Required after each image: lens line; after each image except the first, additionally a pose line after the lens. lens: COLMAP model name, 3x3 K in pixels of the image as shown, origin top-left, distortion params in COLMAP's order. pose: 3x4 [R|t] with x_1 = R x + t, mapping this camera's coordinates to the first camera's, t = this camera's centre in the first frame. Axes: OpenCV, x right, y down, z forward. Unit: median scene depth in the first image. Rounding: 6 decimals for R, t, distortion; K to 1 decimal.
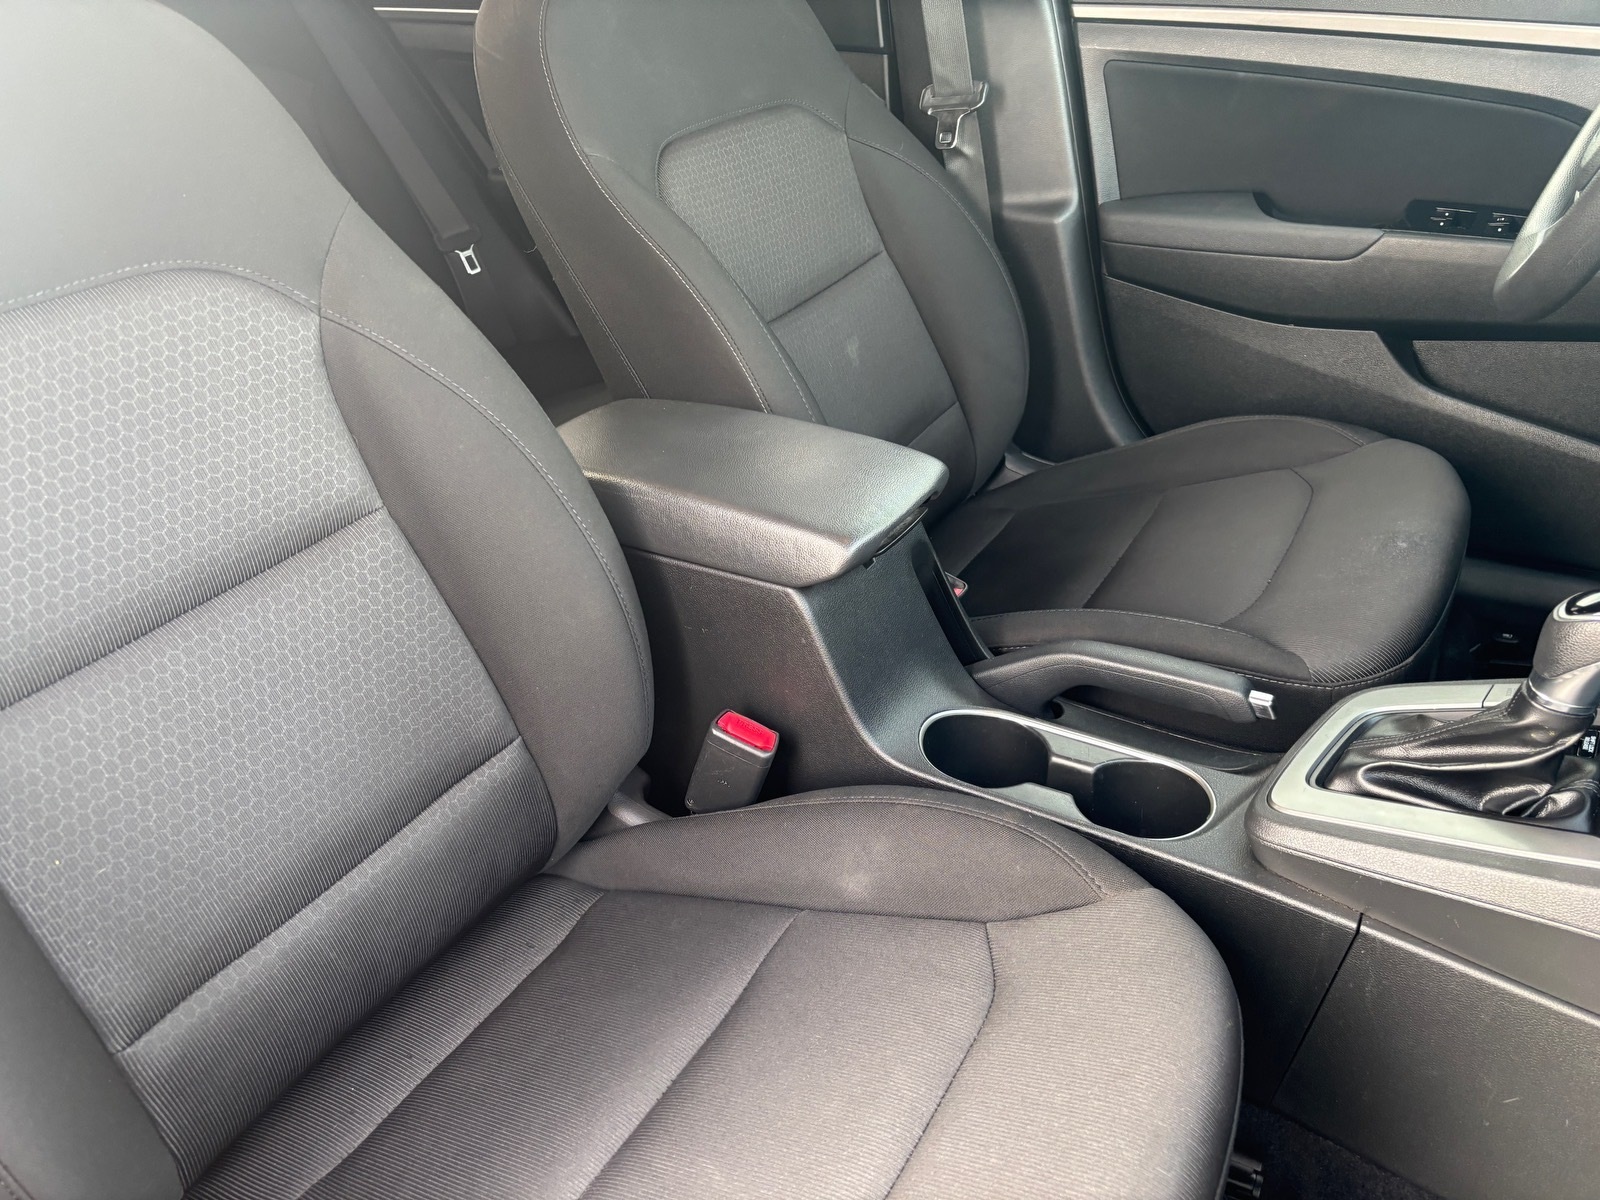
lens RADIAL K [[1233.3, 0, 802.9], [0, 1233.3, 627.1], [0, 0, 1]] dist [-0.008508, -0.026769]
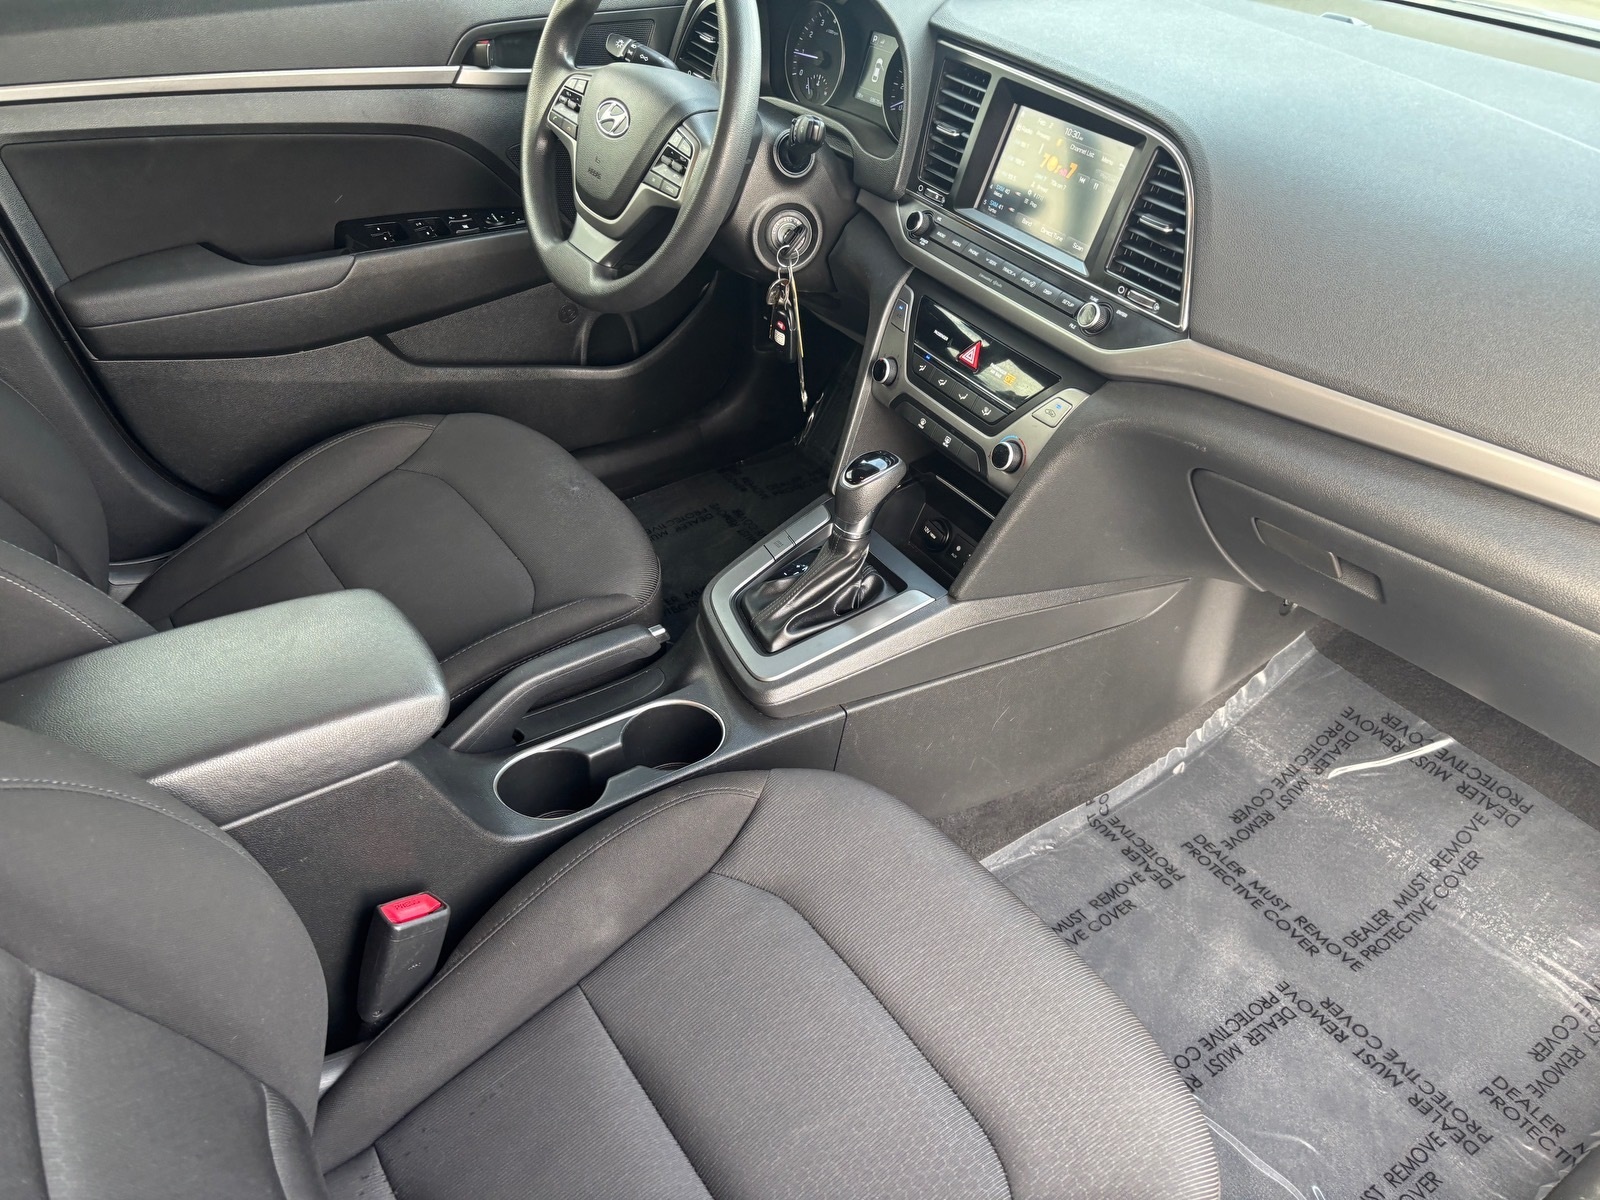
lens RADIAL K [[1202.7, 0, 798.1], [0, 1202.7, 620.6], [0, 0, 1]] dist [-0.004560, -0.019620]
pose [[0.368891, -0.474833, 0.799033, -0.441113], [0.401765, 0.856662, 0.323596, -0.225039], [-0.838155, 0.201652, 0.506786, 0.143229]]
